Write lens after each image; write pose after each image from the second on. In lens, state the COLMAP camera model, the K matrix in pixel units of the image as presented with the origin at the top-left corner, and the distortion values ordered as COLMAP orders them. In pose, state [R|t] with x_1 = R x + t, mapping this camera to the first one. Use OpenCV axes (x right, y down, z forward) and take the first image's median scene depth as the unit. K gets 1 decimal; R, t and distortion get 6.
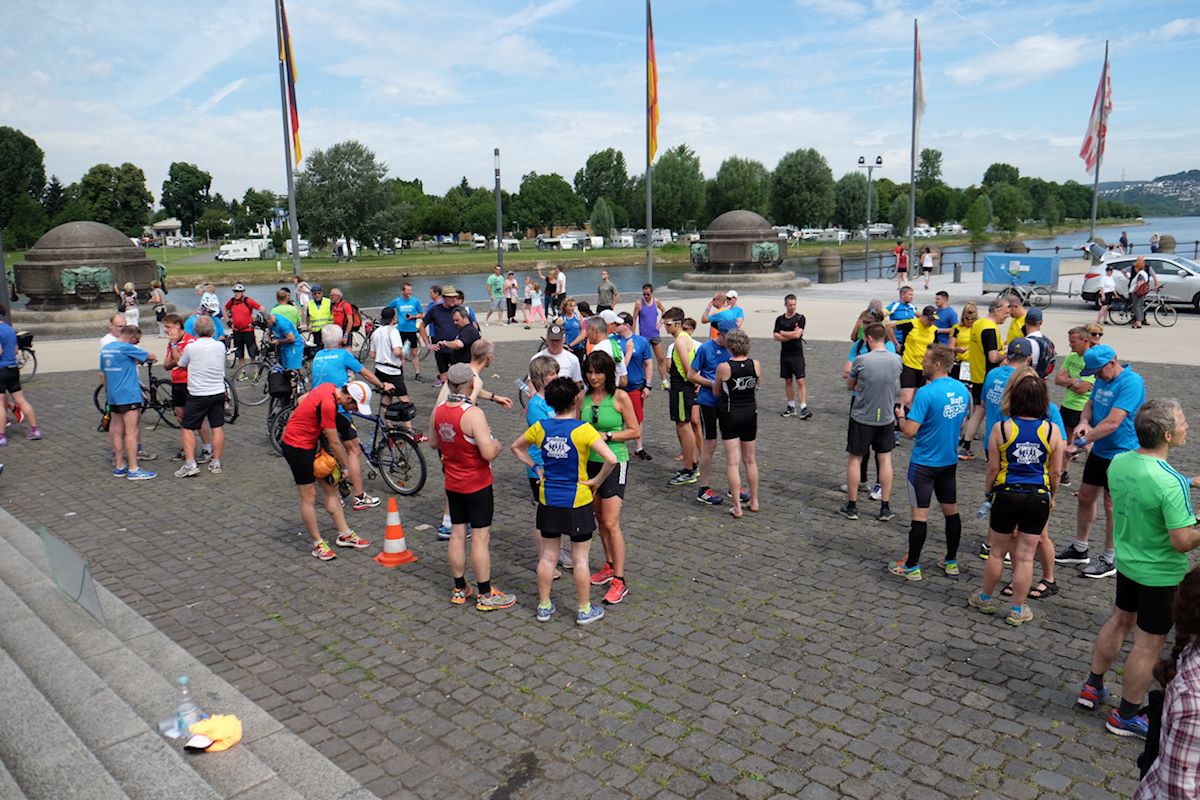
lens RADIAL K [[991.0, 0, 600.0], [0, 991.0, 400.0], [0, 0, 1]] dist [-0.009284, 0.001573]
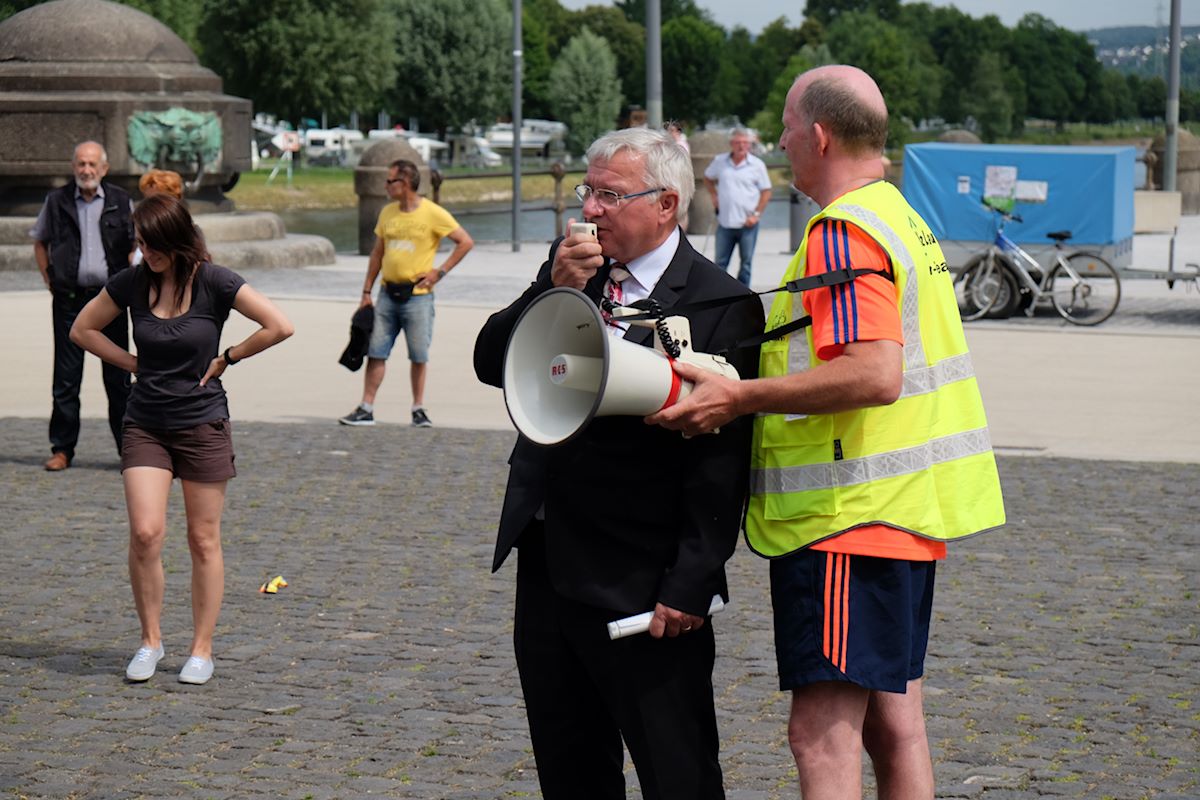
lens RADIAL K [[3003.2, 0, 600.0], [0, 3003.2, 400.0], [0, 0, 1]] dist [0.037928, 0.807846]
pose [[0.956032, -0.011305, 0.293045, 0.027114], [0.036603, 0.996043, -0.080988, -0.000092], [-0.290970, 0.088153, 0.952662, 0.136710]]
